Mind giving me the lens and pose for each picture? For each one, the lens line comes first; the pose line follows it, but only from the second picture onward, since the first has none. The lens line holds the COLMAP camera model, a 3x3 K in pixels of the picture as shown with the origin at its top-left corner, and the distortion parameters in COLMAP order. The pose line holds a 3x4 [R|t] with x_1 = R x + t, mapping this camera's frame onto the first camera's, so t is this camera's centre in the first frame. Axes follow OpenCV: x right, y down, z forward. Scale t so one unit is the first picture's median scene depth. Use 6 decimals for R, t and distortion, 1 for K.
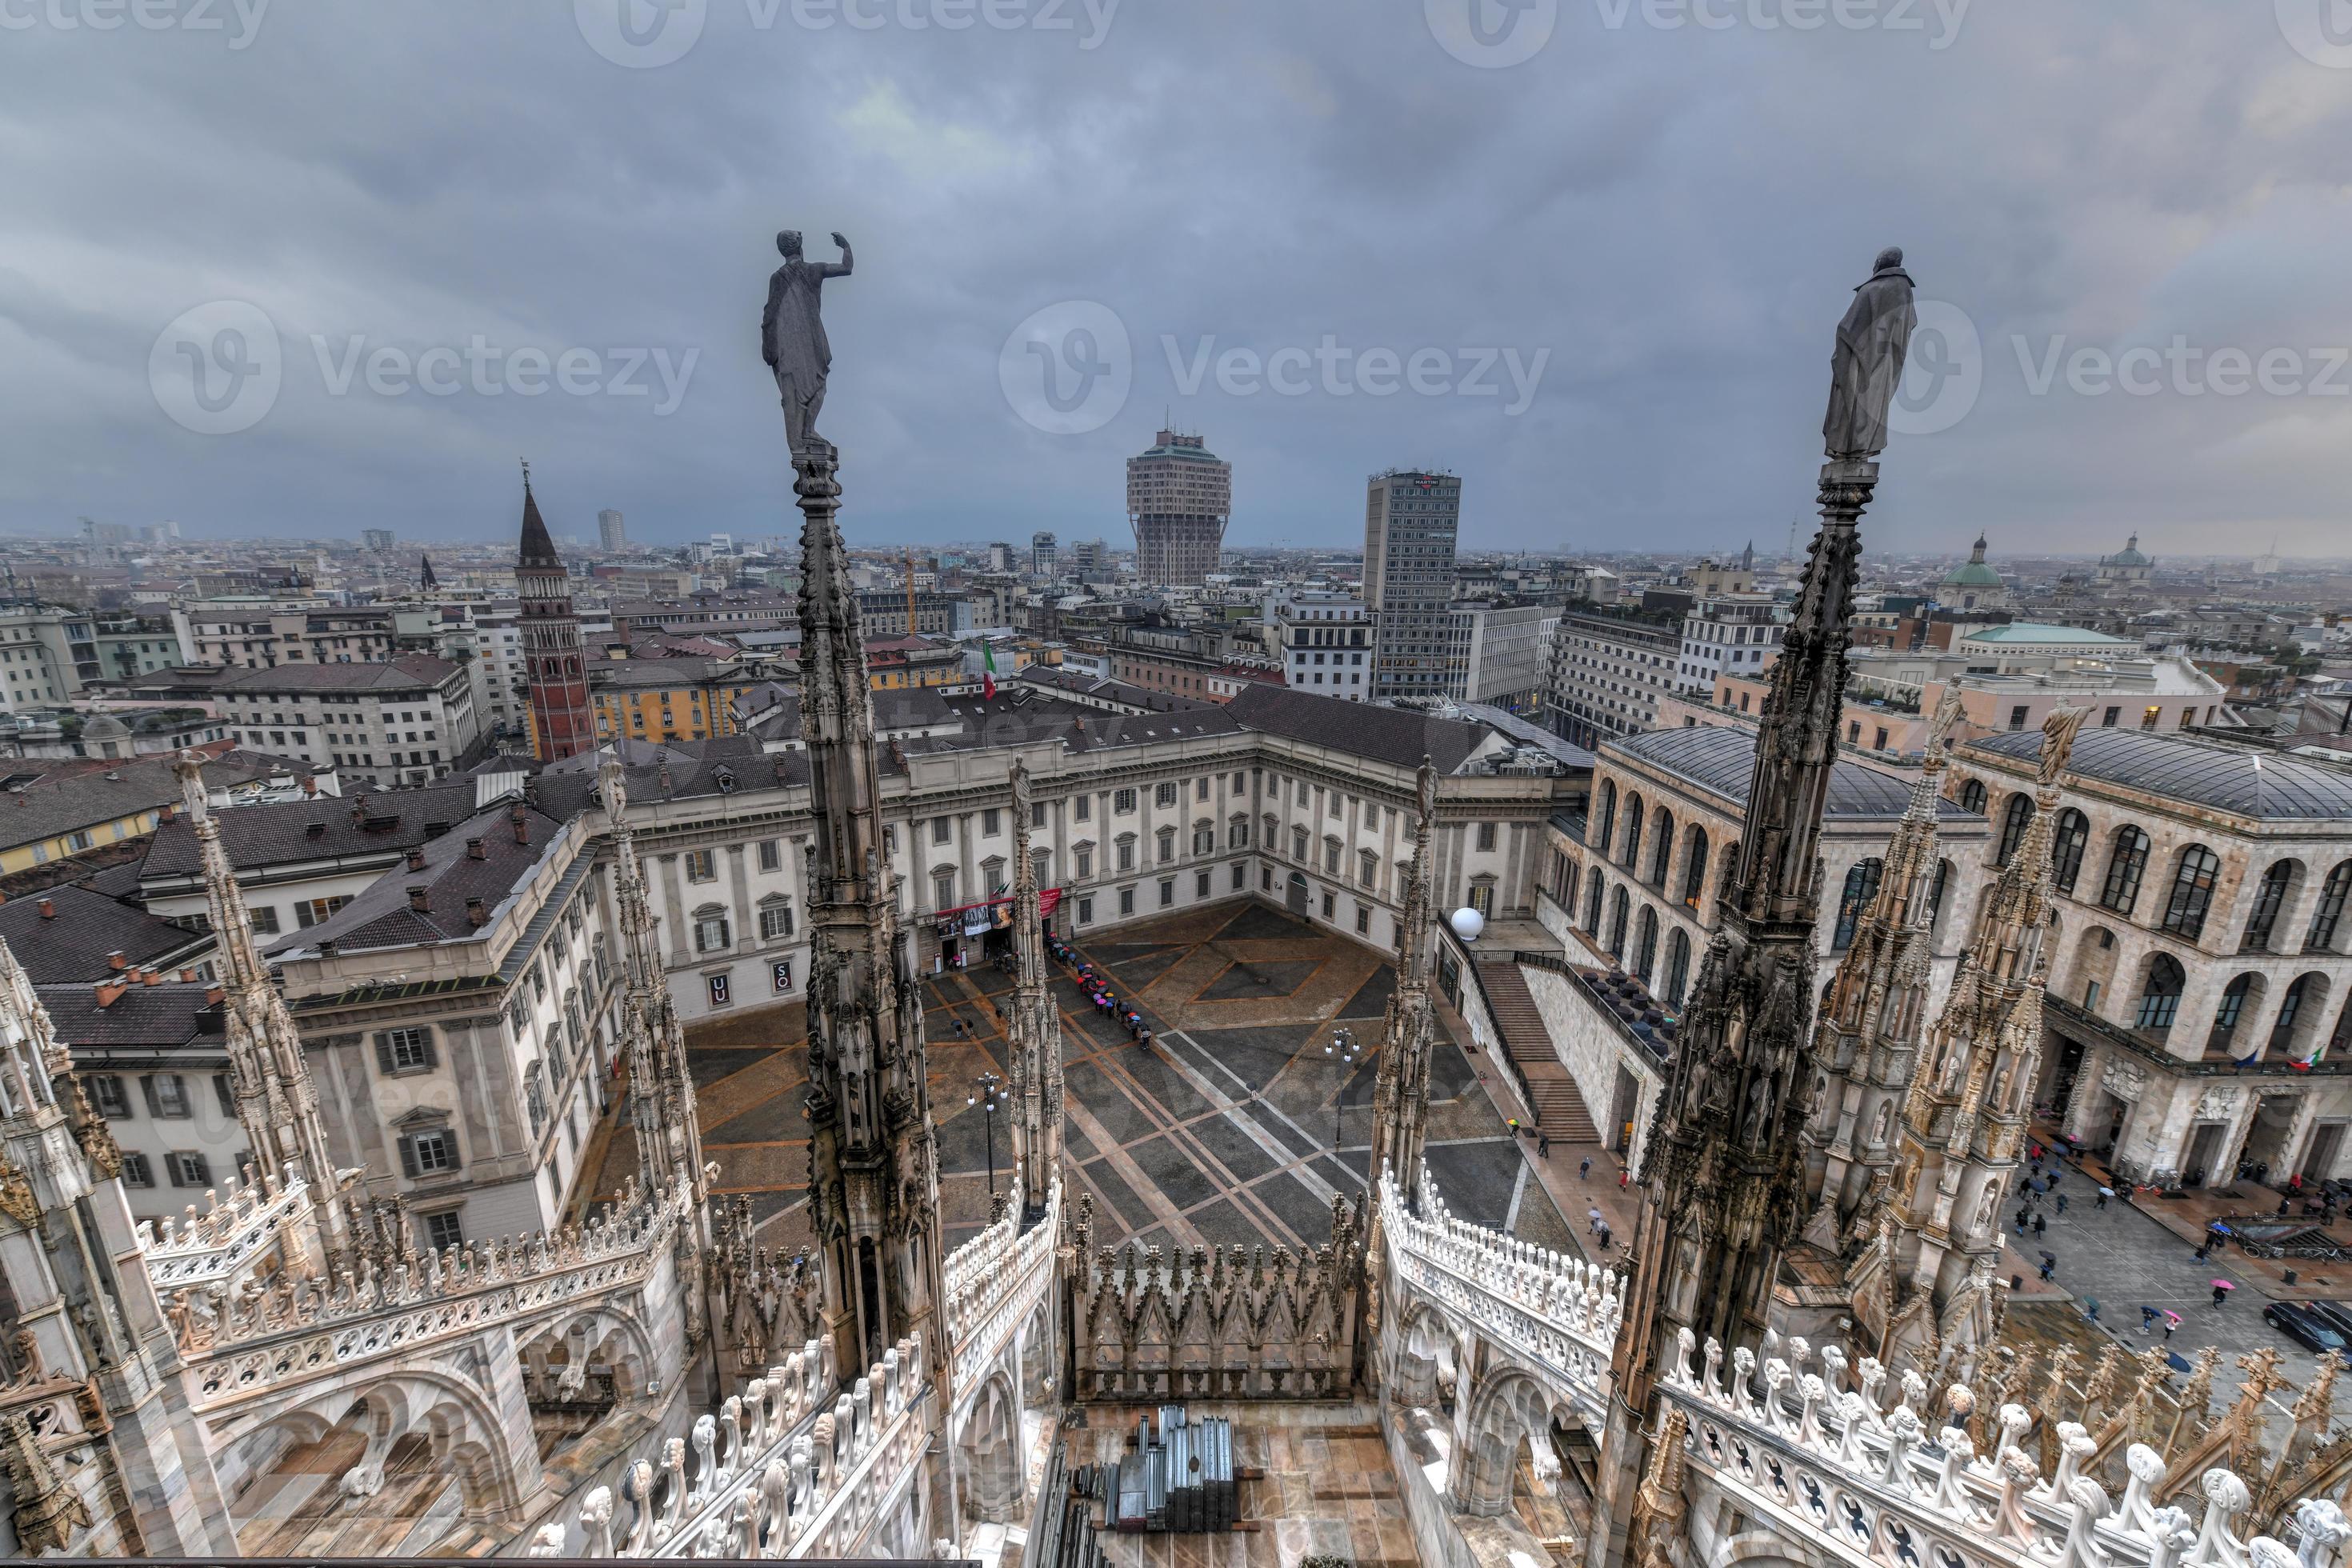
lens RADIAL K [[941.3, 0, 1174.8], [0, 941.3, 799.6], [0, 0, 1]] dist [0.006844, -0.002133]
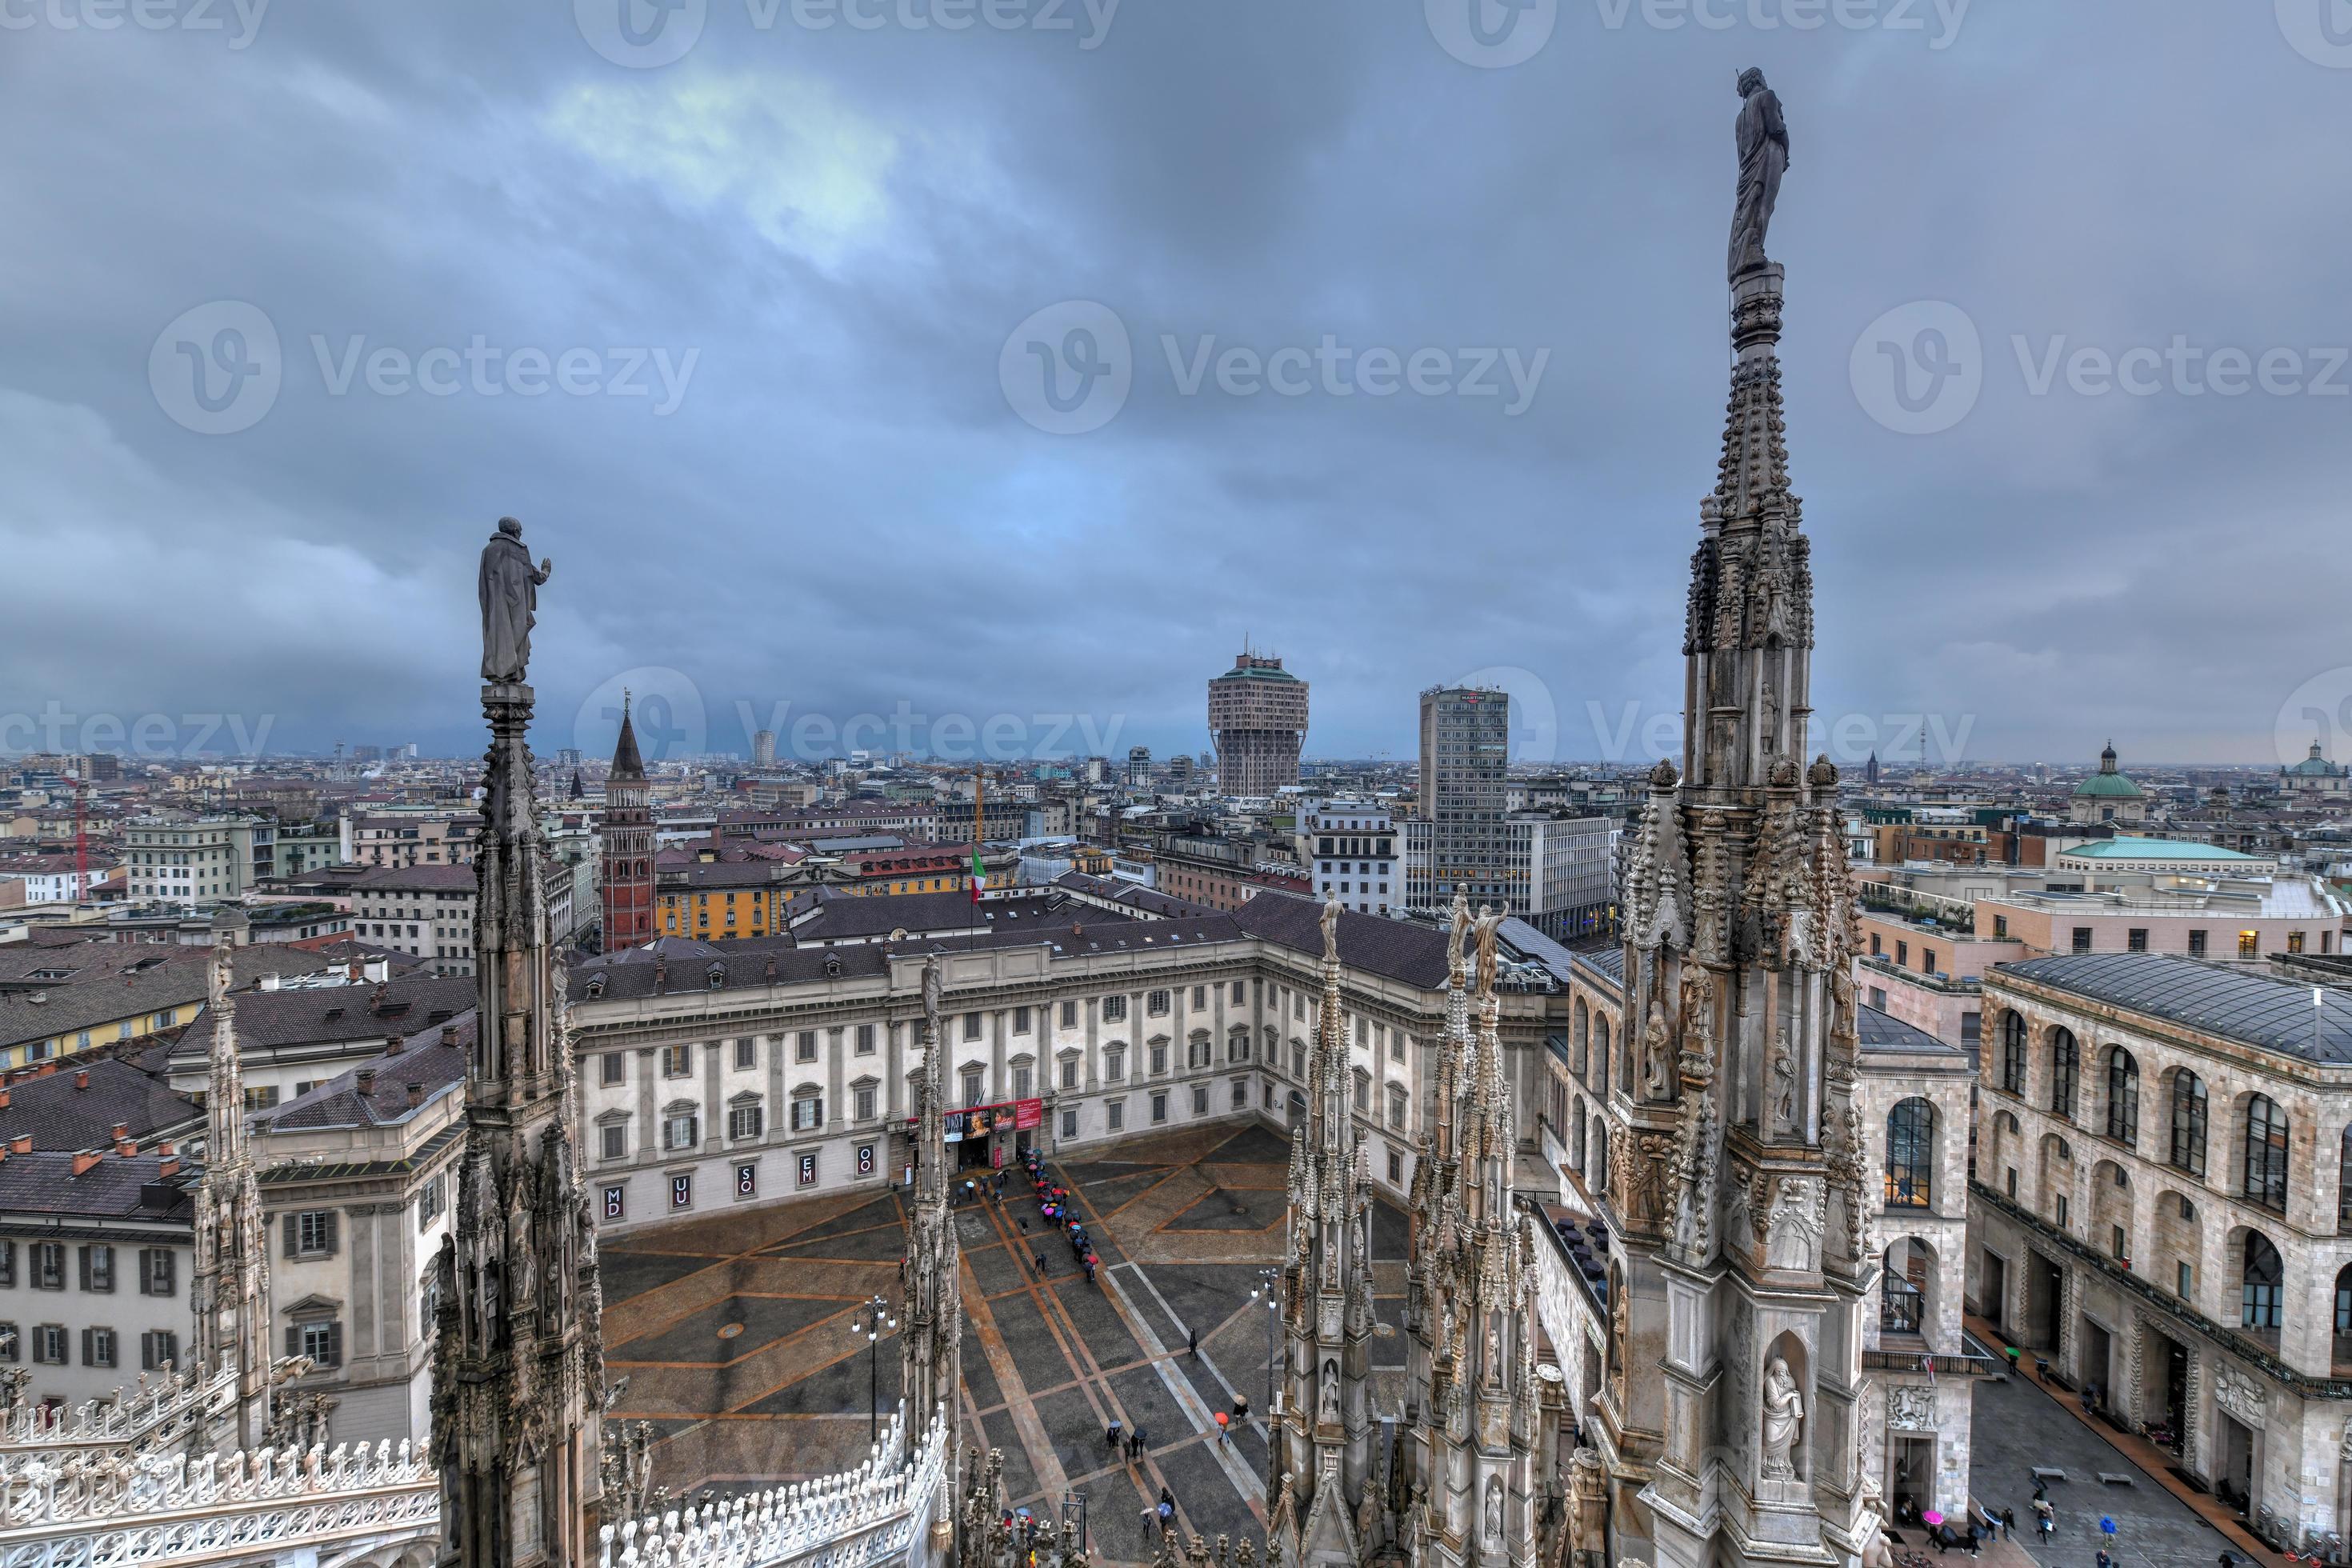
lens RADIAL K [[941.3, 0, 1177.6], [0, 941.3, 791.1], [0, 0, 1]] dist [0.006844, -0.002133]
pose [[0.992676, -0.000458, -0.120806, 0.150654], [-0.027000, 0.973856, -0.225557, 0.000631], [0.117751, 0.227166, 0.966711, 0.000818]]
